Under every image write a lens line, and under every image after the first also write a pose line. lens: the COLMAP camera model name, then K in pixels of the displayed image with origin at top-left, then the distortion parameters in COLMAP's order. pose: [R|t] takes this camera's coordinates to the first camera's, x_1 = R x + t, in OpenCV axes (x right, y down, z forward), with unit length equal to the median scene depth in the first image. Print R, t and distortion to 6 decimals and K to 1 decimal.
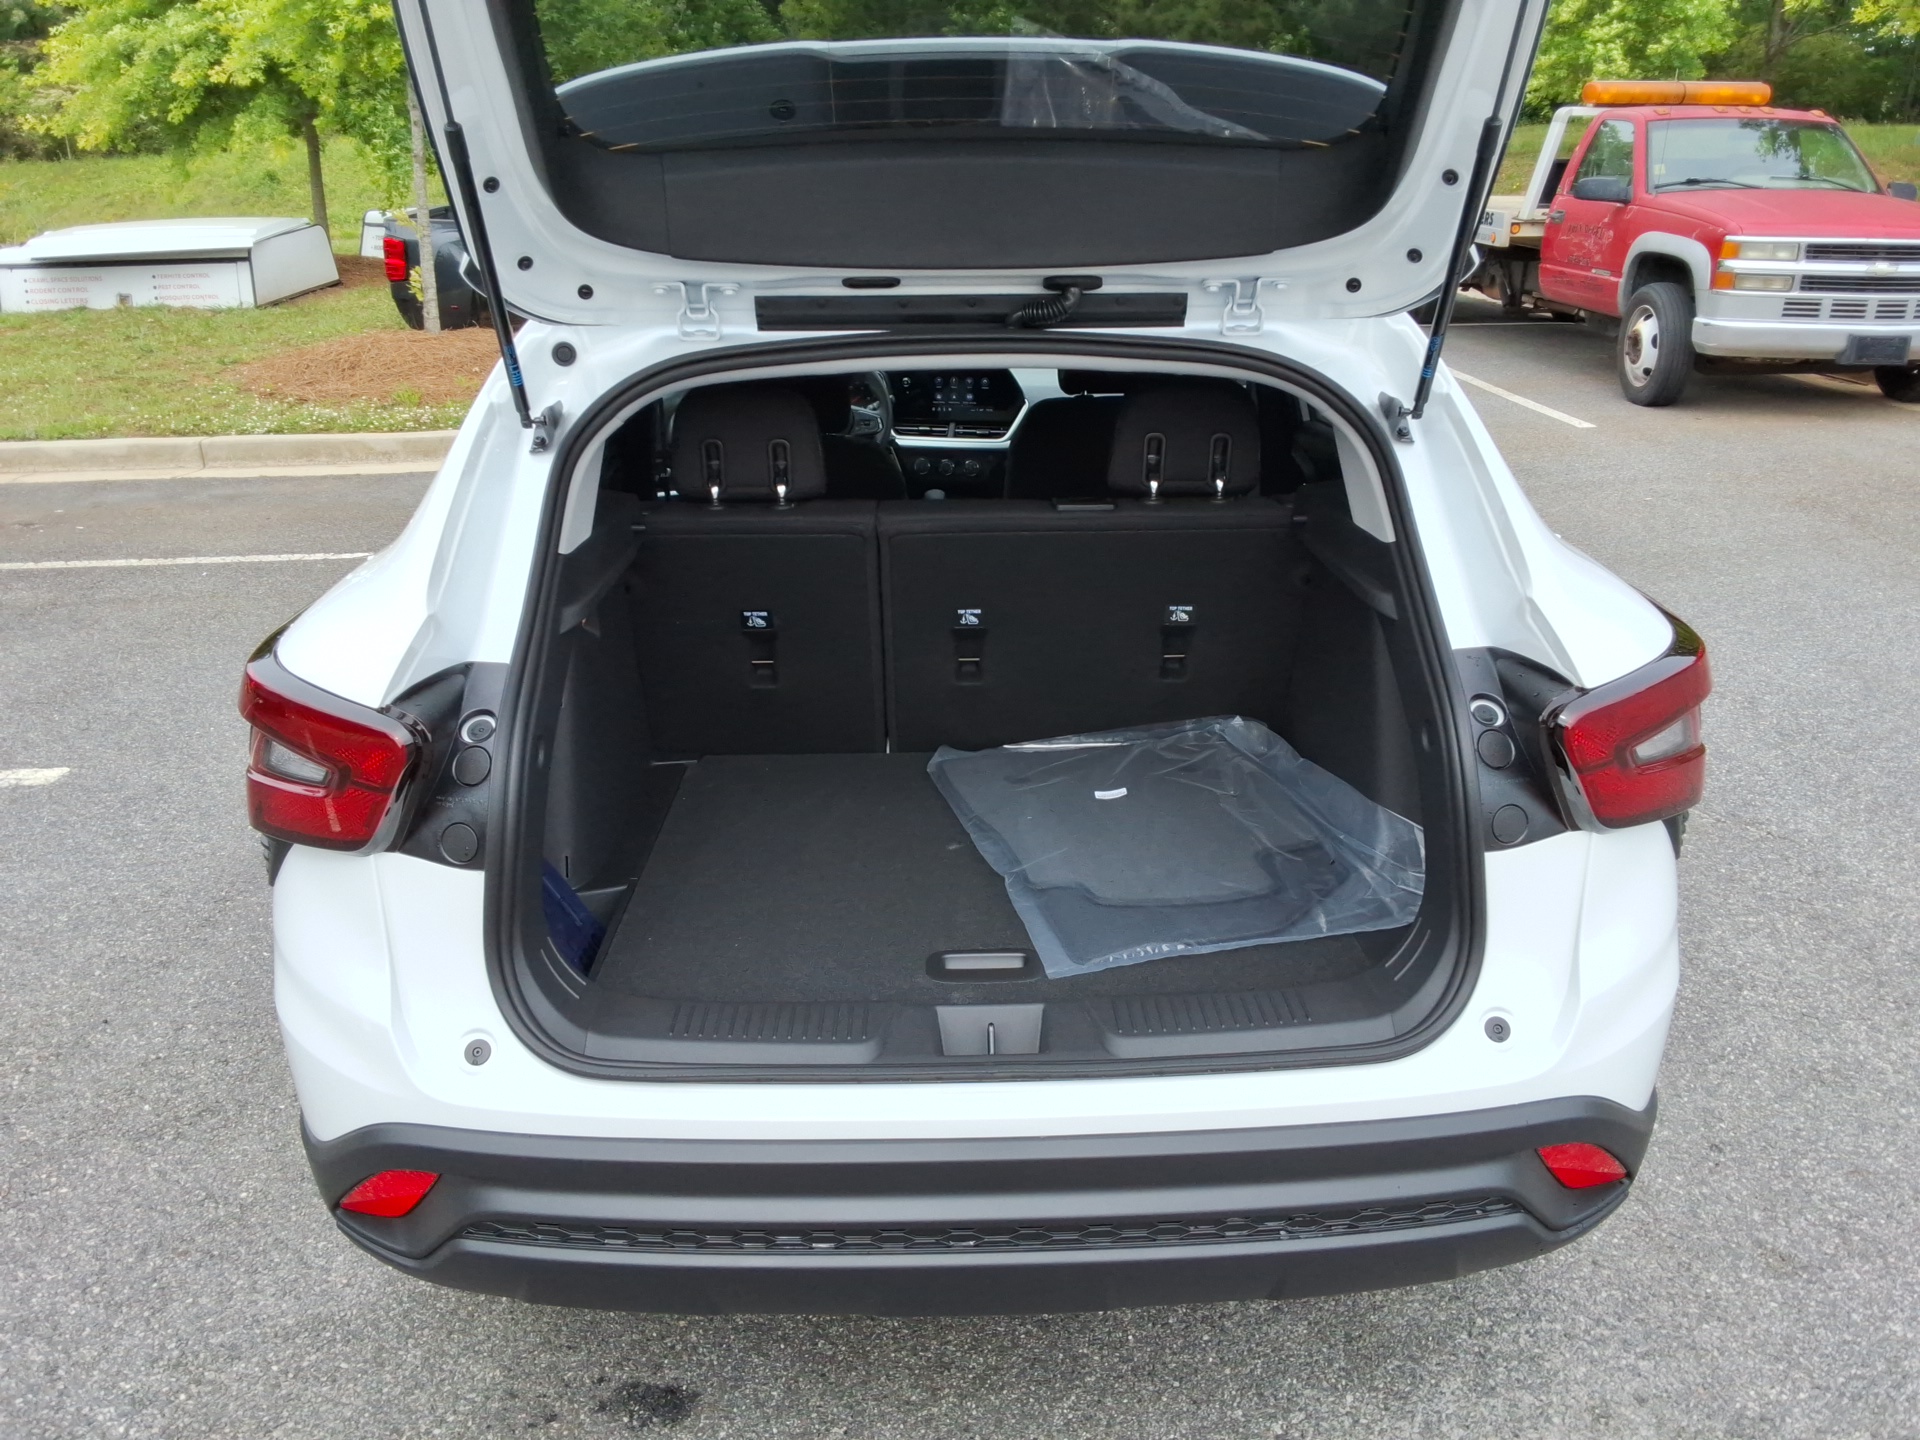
lens RADIAL K [[1556.4, 0, 974.1], [0, 1556.4, 702.2], [0, 0, 1]] dist [0.058851, -0.096552]
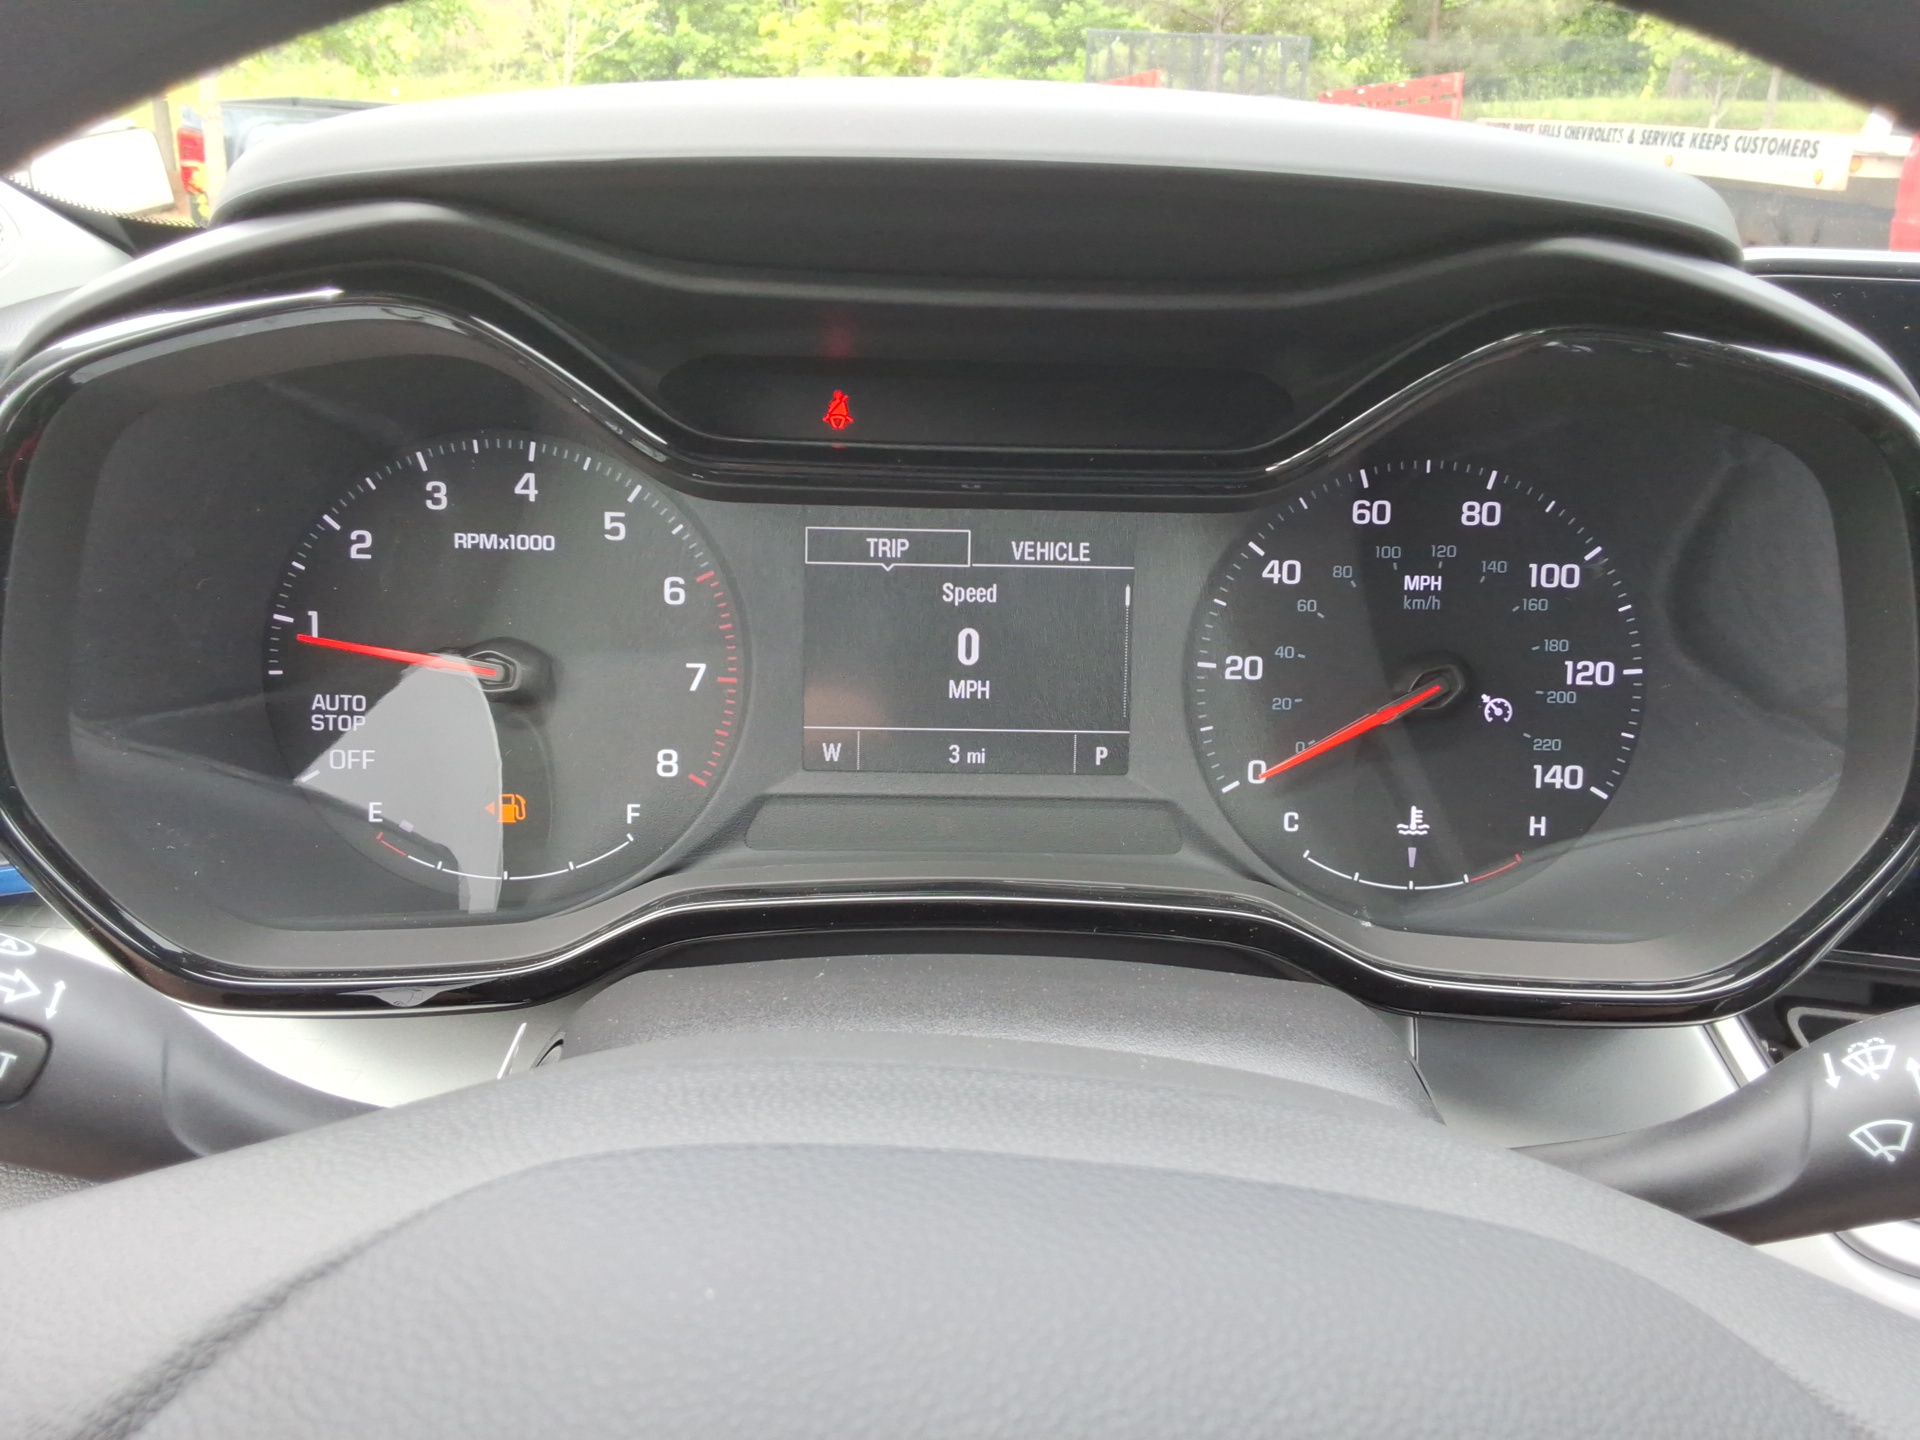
lens RADIAL K [[1583.8, 0, 969.4], [0, 1583.8, 649.1], [0, 0, 1]] dist [0.093042, -0.190795]
pose [[0.999555, 0.028753, 0.007938, -0.057375], [-0.028578, 0.999364, -0.021321, -0.117180], [-0.008546, 0.021085, 0.999741, 0.552056]]
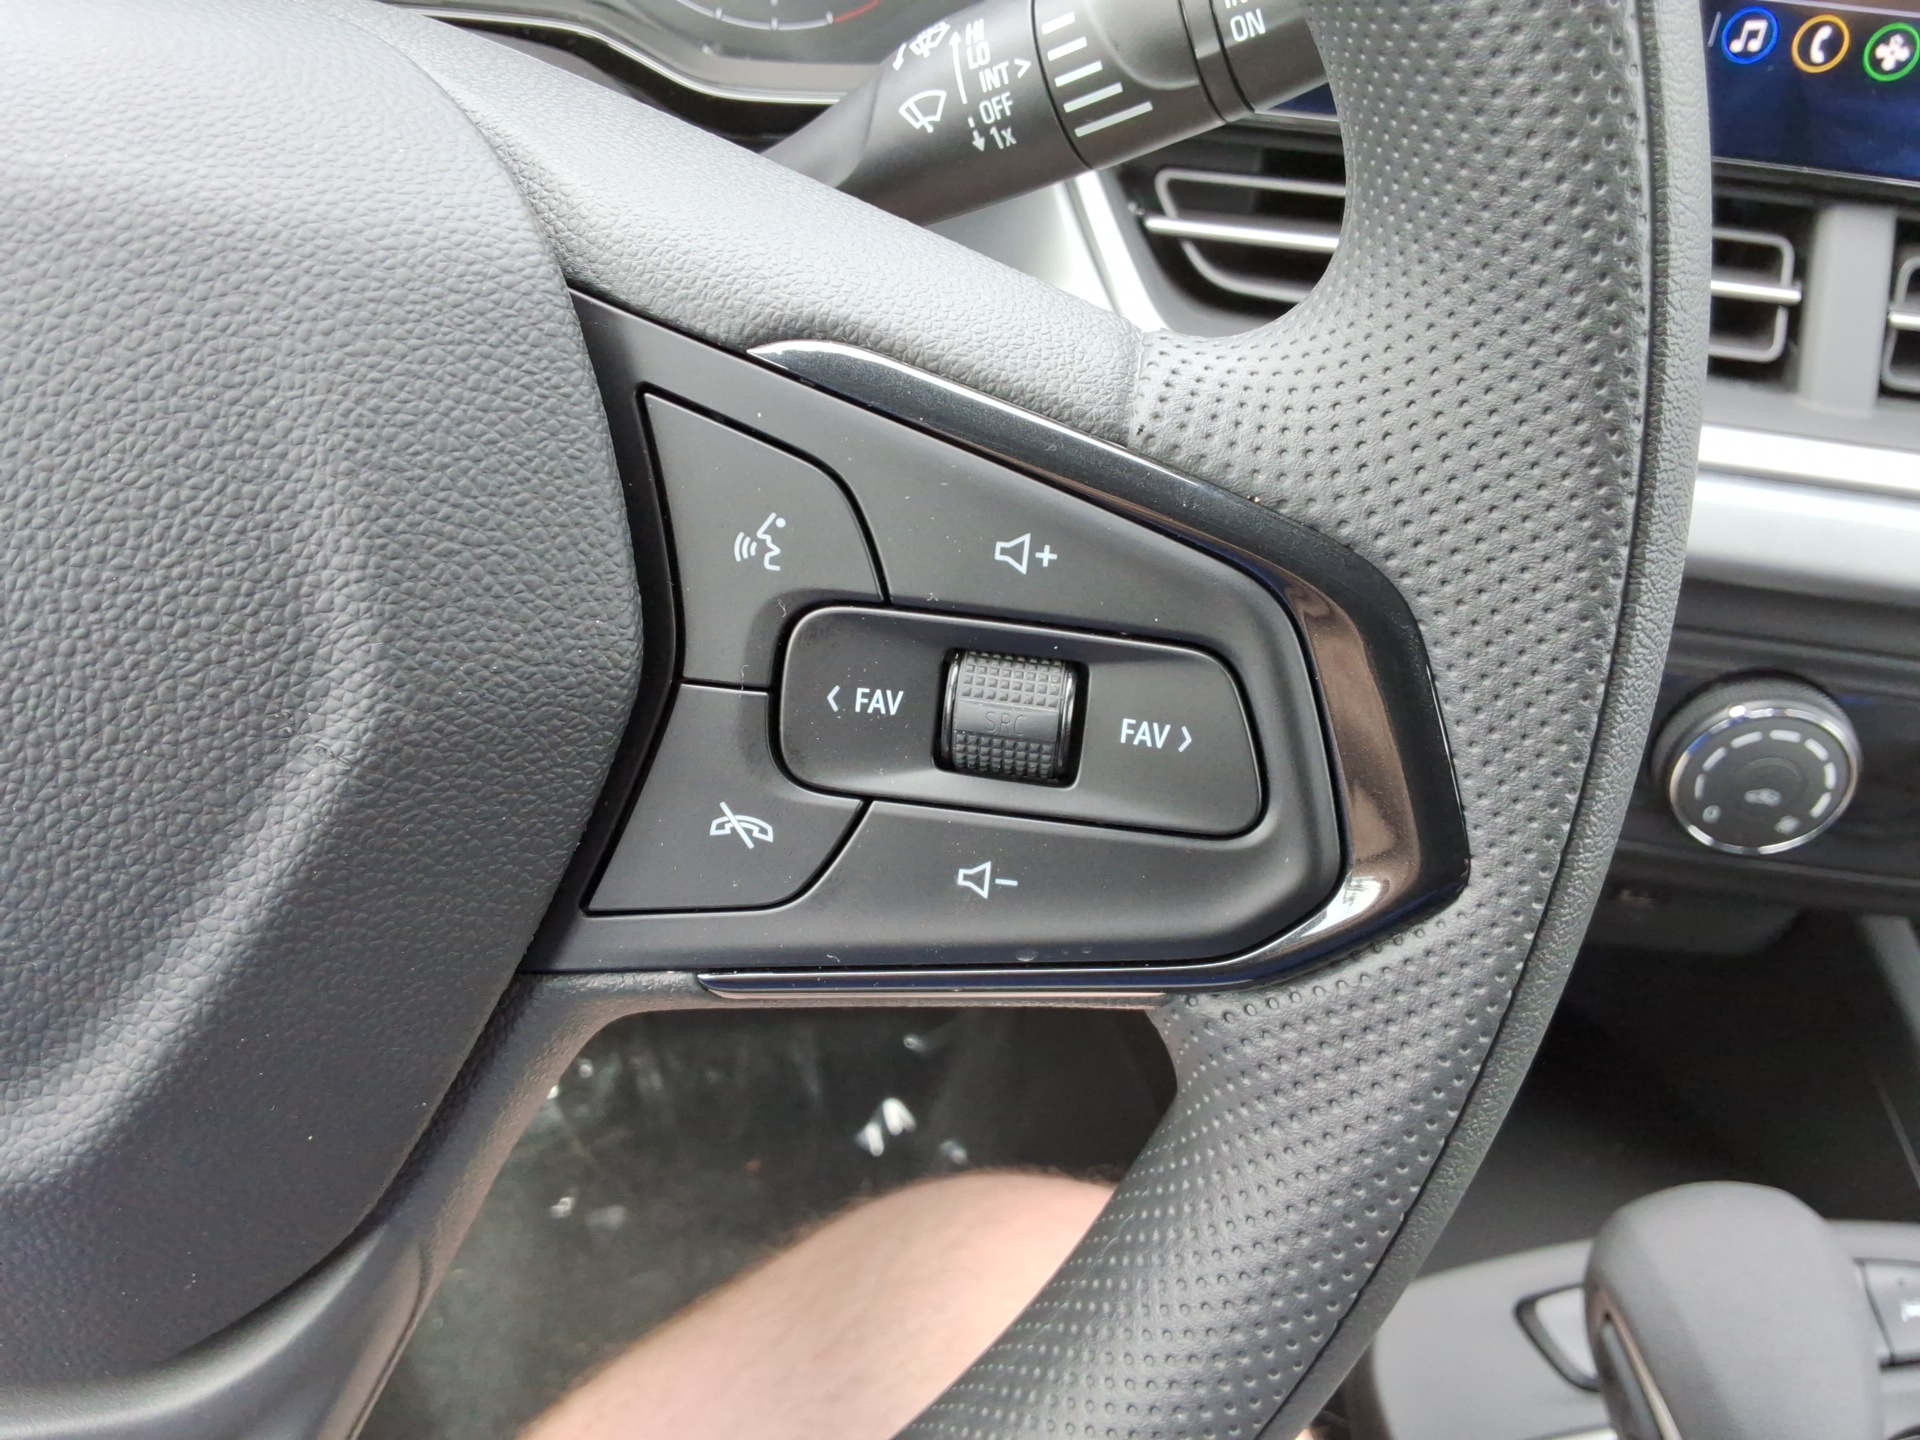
lens RADIAL K [[1589.1, 0, 966.5], [0, 1589.1, 698.1], [0, 0, 1]] dist [0.102438, -0.173160]
pose [[0.995500, 0.009455, 0.094286, -0.041696], [-0.040968, 0.940154, 0.338277, -0.108878], [-0.085445, -0.340618, 0.936311, 0.547051]]
